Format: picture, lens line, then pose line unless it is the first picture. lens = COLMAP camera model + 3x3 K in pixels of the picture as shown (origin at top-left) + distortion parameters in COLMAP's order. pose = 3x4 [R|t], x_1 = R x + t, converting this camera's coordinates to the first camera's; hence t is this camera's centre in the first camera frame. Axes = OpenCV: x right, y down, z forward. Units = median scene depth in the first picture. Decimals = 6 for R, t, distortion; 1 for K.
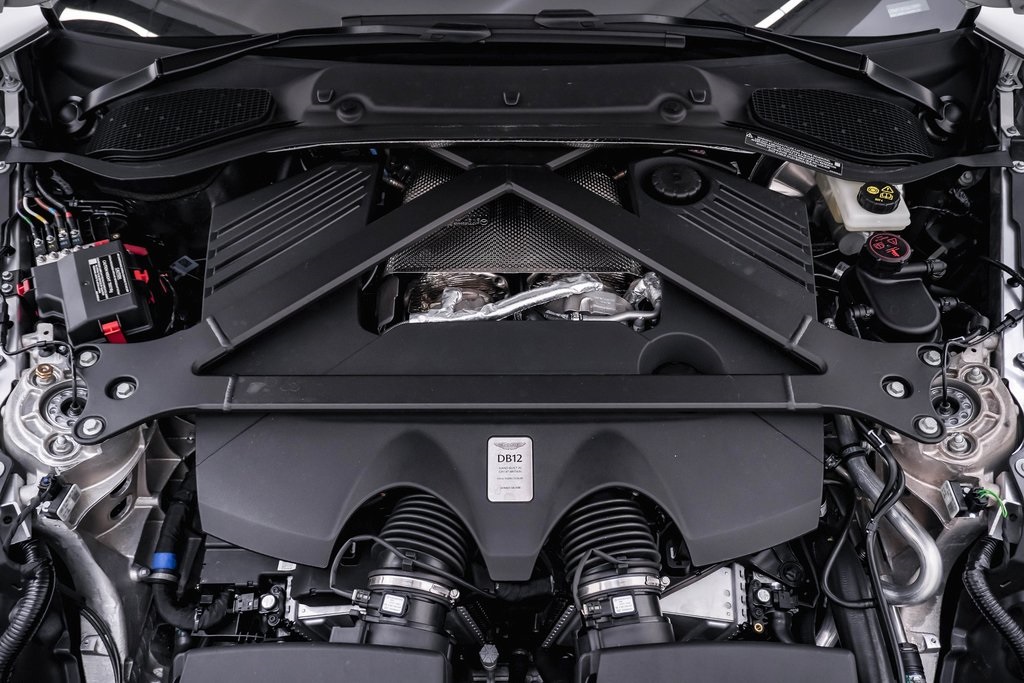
lens RADIAL K [[841.9, 0, 512.0], [0, 841.9, 341.5], [0, 0, 1]] dist [0.005036, 0.006769]
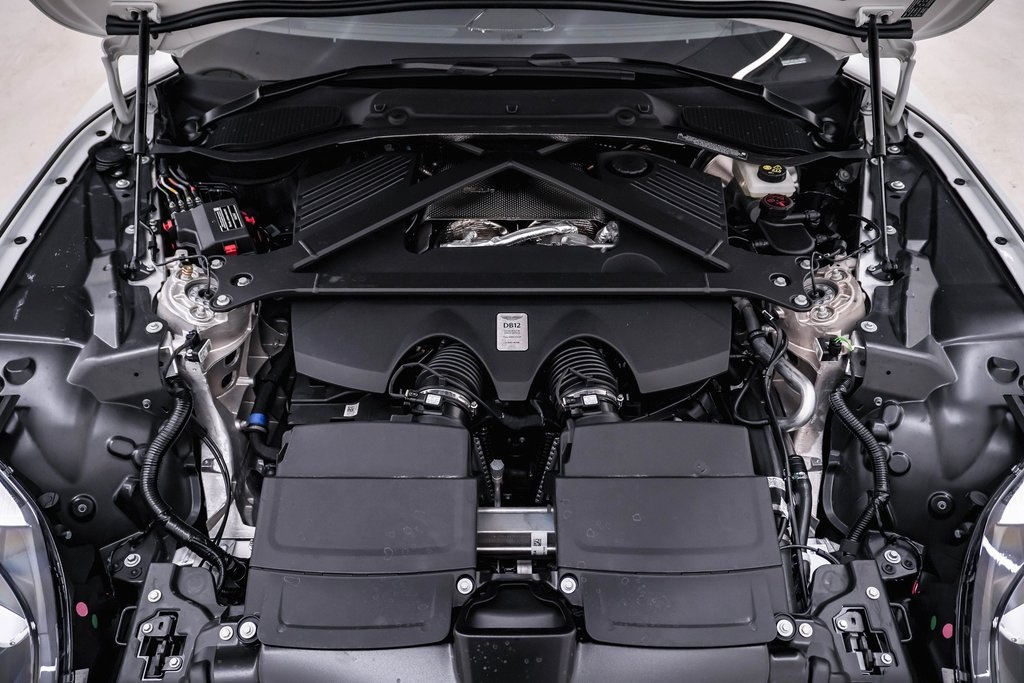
lens RADIAL K [[841.9, 0, 512.0], [0, 841.9, 341.5], [0, 0, 1]] dist [0.005036, 0.006769]
pose [[0.999975, -0.000604, 0.006995, -0.011449], [0.001710, 0.987245, -0.159202, 0.356830], [-0.006809, 0.159210, 0.987221, -0.370965]]
